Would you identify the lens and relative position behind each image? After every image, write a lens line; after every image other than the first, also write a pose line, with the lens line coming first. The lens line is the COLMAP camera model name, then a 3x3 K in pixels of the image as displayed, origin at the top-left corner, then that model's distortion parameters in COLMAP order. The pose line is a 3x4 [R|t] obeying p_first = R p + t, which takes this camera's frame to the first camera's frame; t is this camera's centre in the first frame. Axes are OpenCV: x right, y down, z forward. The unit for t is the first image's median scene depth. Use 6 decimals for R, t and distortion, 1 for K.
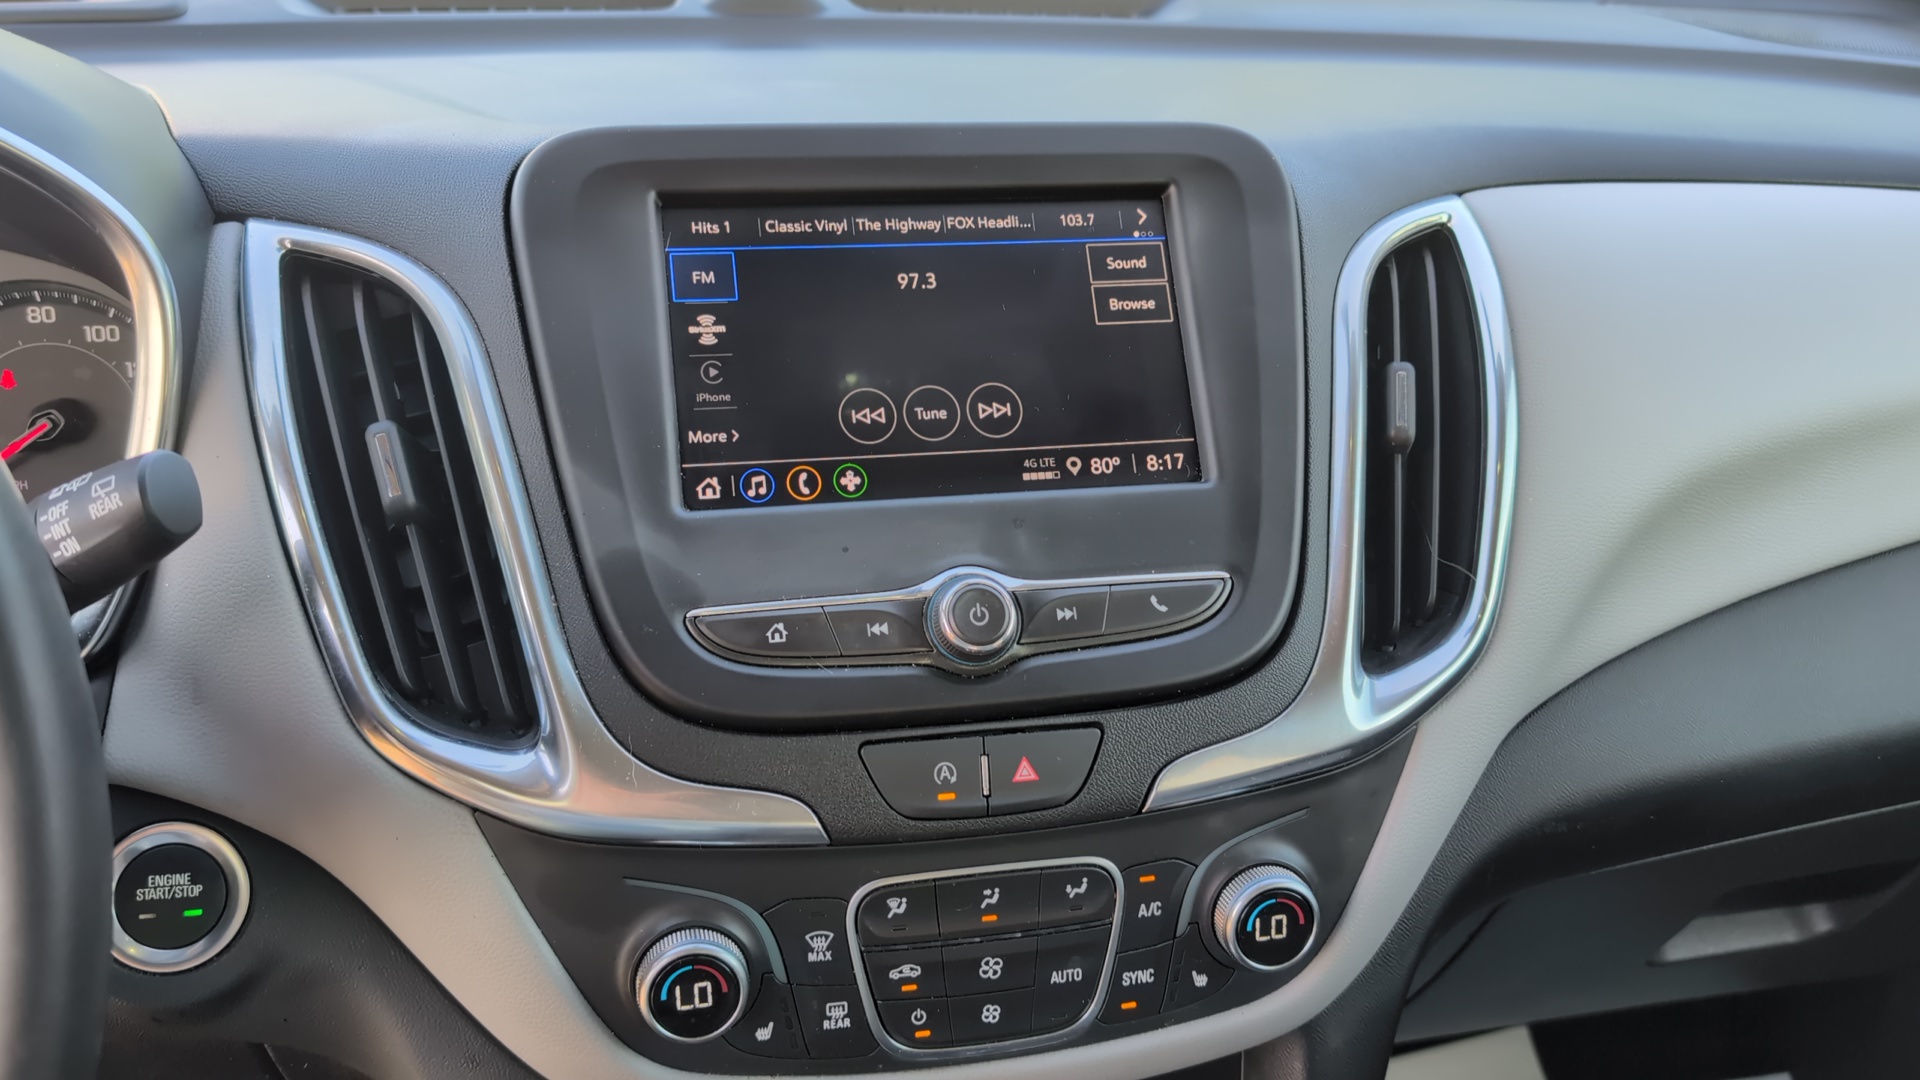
lens RADIAL K [[1674.6, 0, 960.0], [0, 1674.6, 540.0], [0, 0, 1]] dist [0.189156, -0.373556]
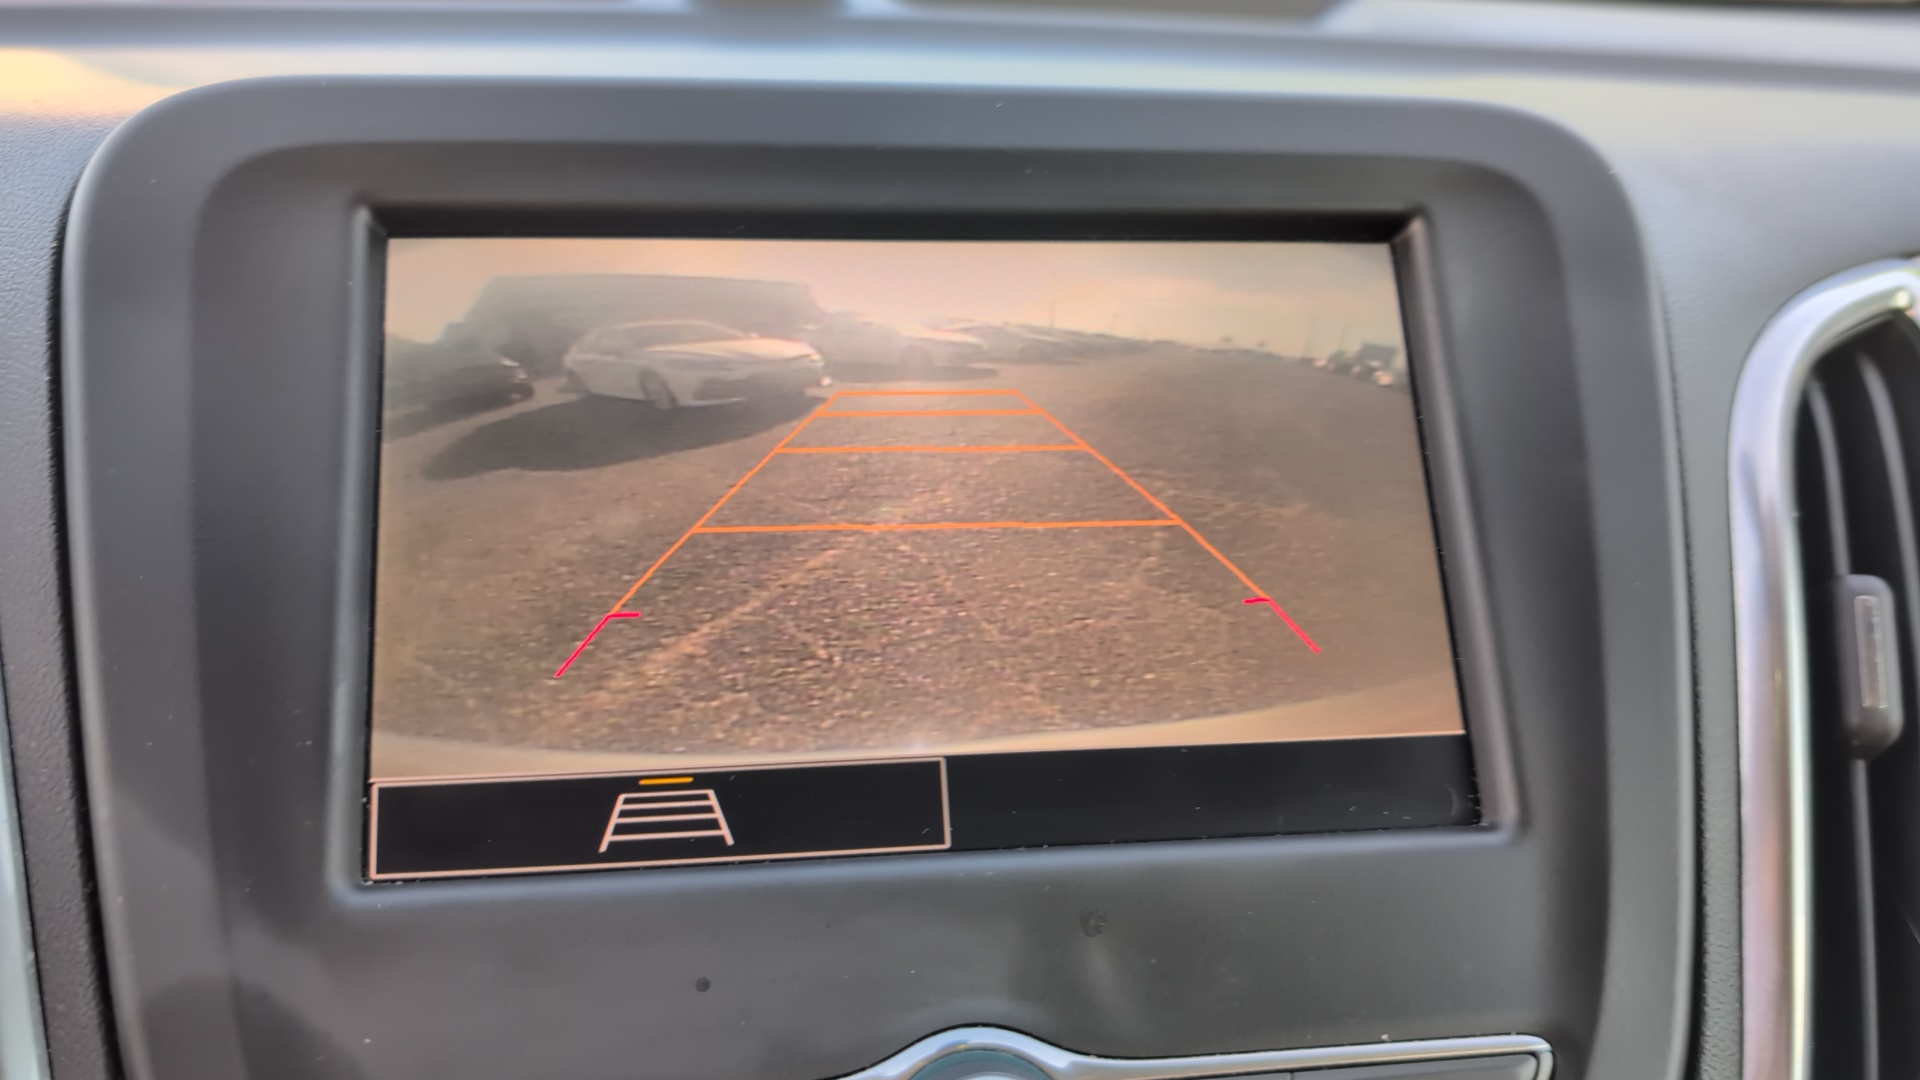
lens RADIAL K [[1620.2, 0, 960.0], [0, 1620.2, 540.0], [0, 0, 1]] dist [0.021183, -0.009538]
pose [[0.997298, 0.028900, -0.067542, 0.024671], [-0.032106, 0.998384, -0.046881, -0.088999], [0.066078, 0.048923, 0.996614, 0.525669]]
